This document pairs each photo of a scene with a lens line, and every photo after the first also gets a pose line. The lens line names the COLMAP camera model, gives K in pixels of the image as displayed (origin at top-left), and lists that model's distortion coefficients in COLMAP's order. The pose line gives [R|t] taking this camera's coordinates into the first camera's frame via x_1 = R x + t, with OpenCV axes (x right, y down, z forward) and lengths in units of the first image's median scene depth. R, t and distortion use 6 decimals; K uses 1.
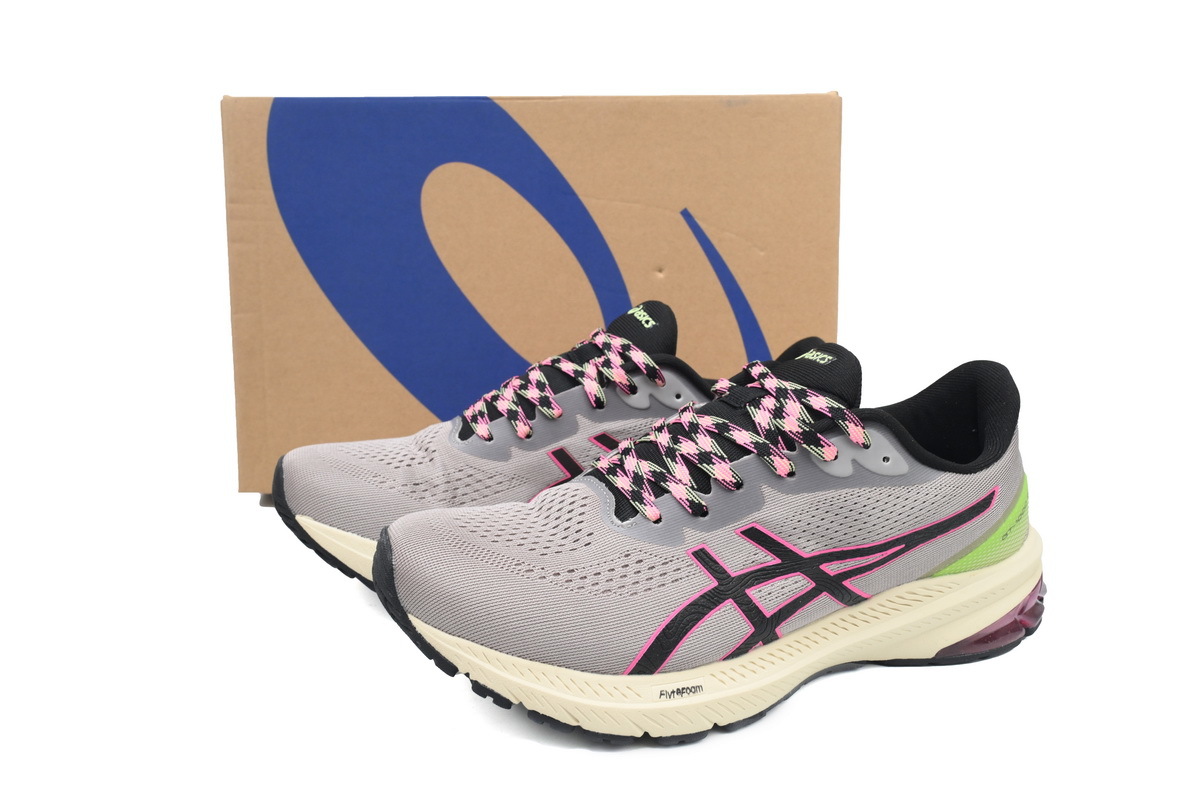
lens RADIAL K [[1001.9, 0, 599.0], [0, 1001.9, 397.6], [0, 0, 1]] dist [0.015939, -0.002389]
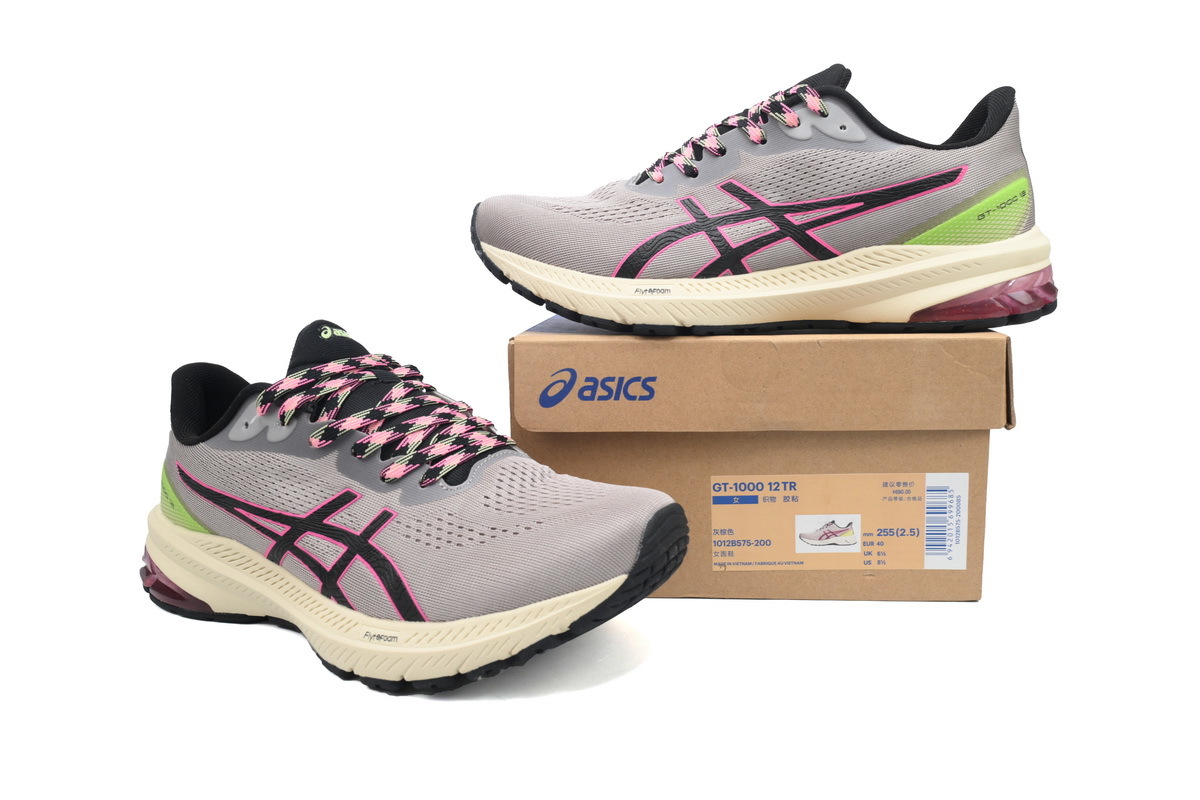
lens RADIAL K [[1001.9, 0, 604.0], [0, 1001.9, 400.7], [0, 0, 1]] dist [0.015939, -0.002389]
pose [[0.912566, 0.040134, -0.406955, 0.536968], [-0.087455, 0.991302, -0.098347, 0.543559], [0.399469, 0.125338, 0.908138, -0.187103]]
